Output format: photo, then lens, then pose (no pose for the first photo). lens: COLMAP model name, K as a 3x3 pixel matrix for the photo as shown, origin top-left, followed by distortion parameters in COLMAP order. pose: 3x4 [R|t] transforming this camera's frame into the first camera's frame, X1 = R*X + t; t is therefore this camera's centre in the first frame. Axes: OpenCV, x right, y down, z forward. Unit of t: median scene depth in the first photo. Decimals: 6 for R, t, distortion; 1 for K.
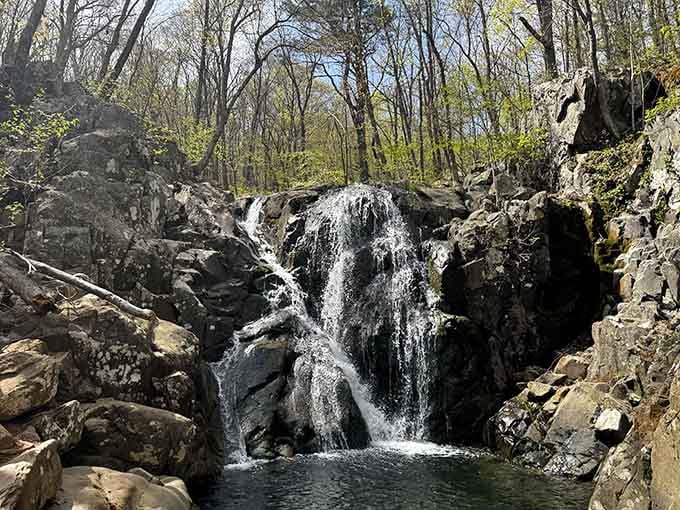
lens RADIAL K [[503.7, 0, 340.0], [0, 503.7, 255.0], [0, 0, 1]] dist [0.007131, -0.003903]
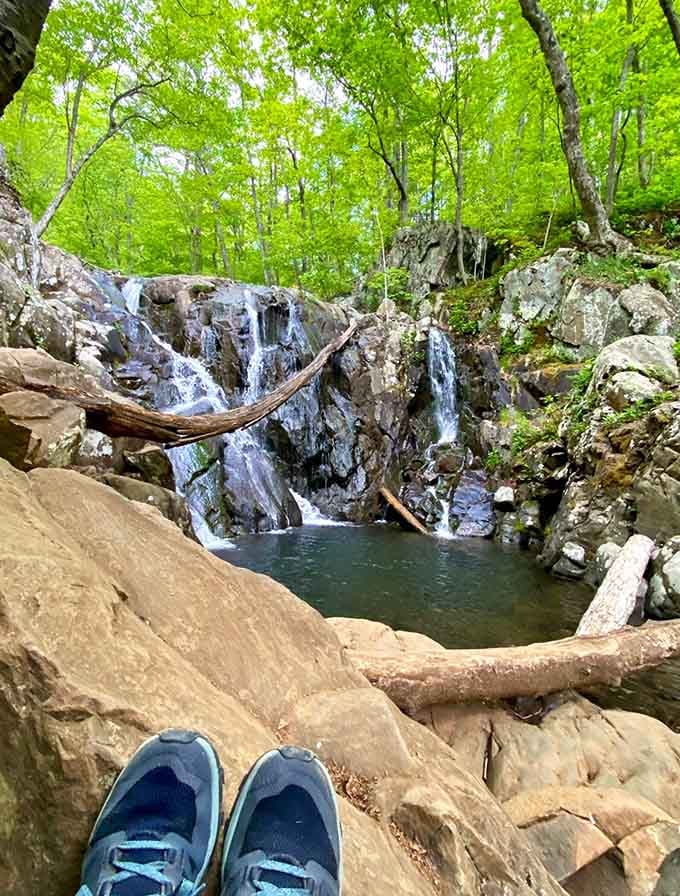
lens RADIAL K [[443.5, 0, 340.0], [0, 443.5, 448.0], [0, 0, 1]] dist [0.045963, -0.057264]
pose [[0.902018, 0.033580, 0.430390, -0.249709], [-0.097310, 0.987128, 0.126925, 0.071525], [-0.420588, -0.156370, 0.893675, 0.113045]]
